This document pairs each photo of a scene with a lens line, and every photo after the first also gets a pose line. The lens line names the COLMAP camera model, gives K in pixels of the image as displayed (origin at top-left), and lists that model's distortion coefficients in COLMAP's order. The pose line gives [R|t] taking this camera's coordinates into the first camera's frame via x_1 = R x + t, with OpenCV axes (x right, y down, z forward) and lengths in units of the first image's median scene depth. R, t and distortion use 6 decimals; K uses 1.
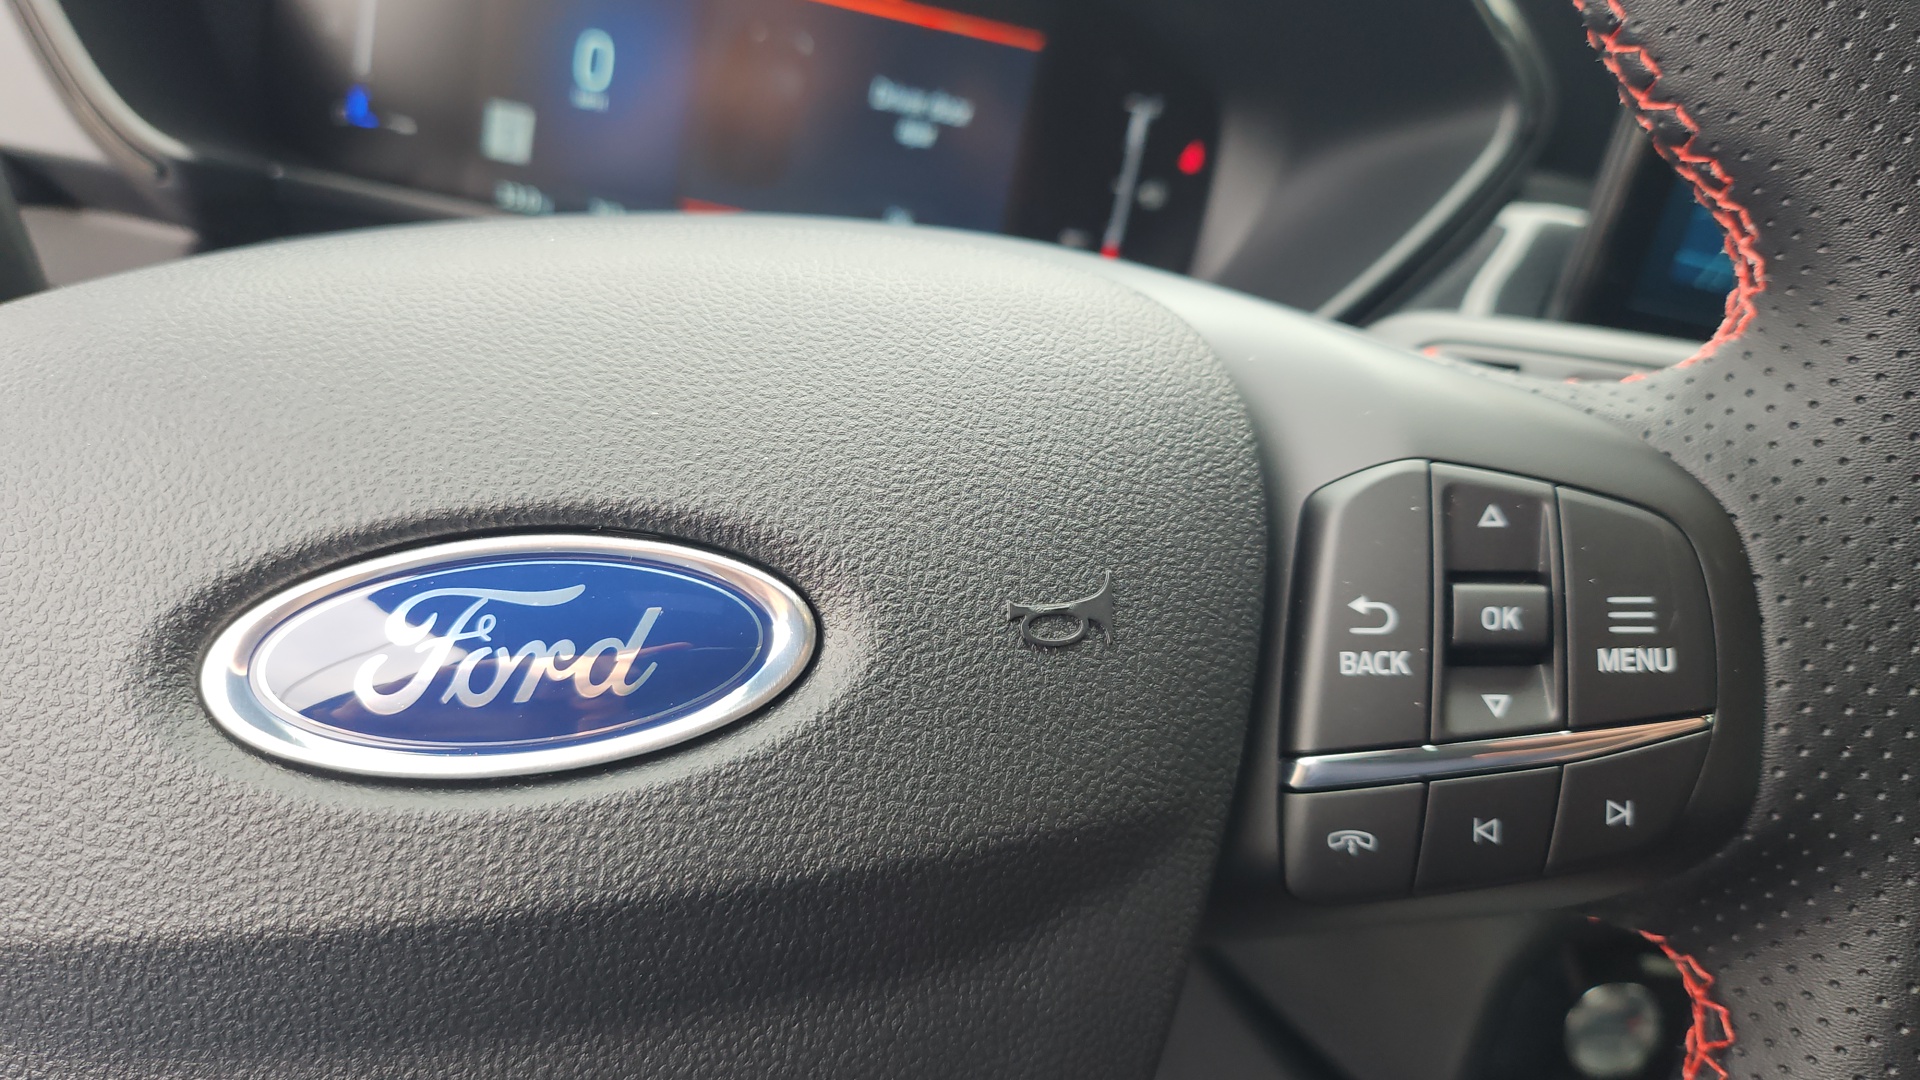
lens RADIAL K [[1494.4, 0, 955.7], [0, 1494.4, 539.8], [0, 0, 1]] dist [-0.039840, -0.010992]
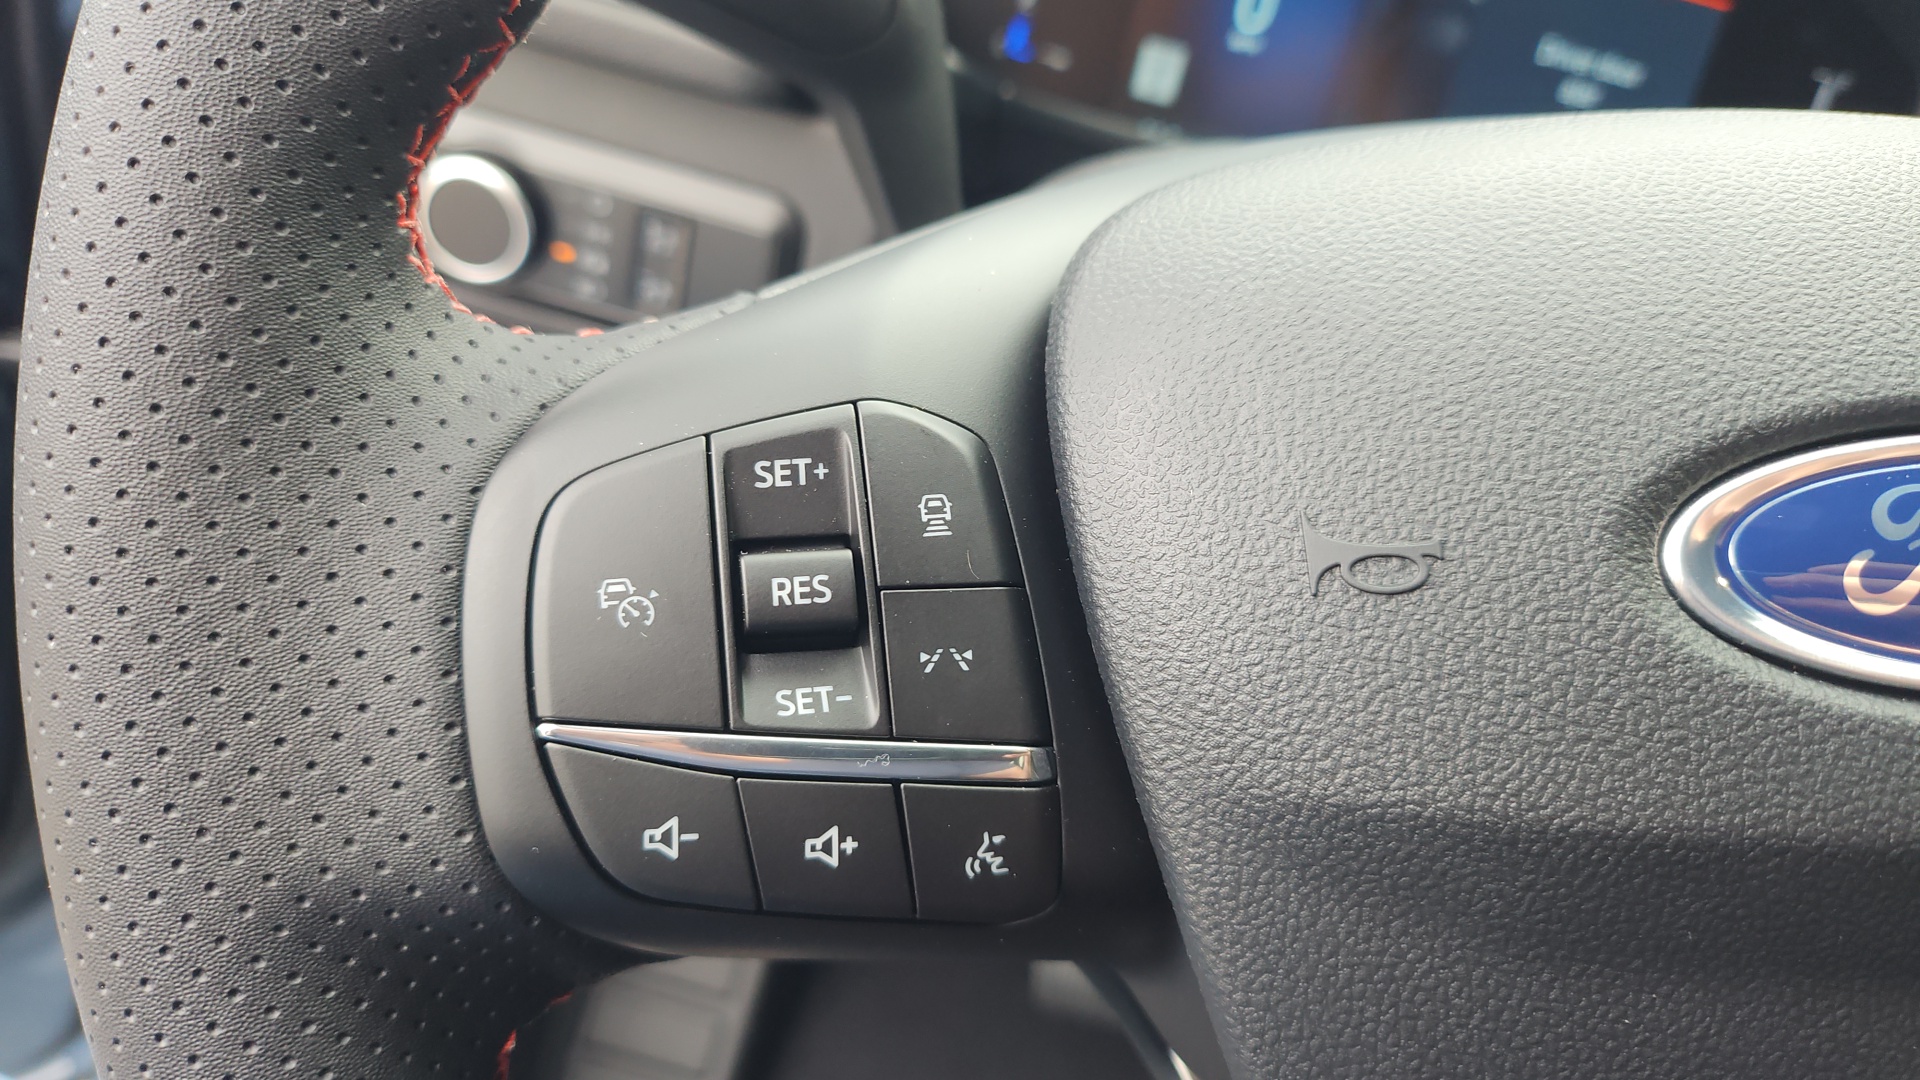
lens RADIAL K [[1389.8, 0, 964.4], [0, 1389.8, 532.1], [0, 0, 1]] dist [0.049774, -0.069314]
pose [[0.987428, 0.093819, -0.127214, -0.860153], [-0.091890, 0.995548, 0.020969, 0.104283], [0.128614, -0.009015, 0.991654, 0.077730]]
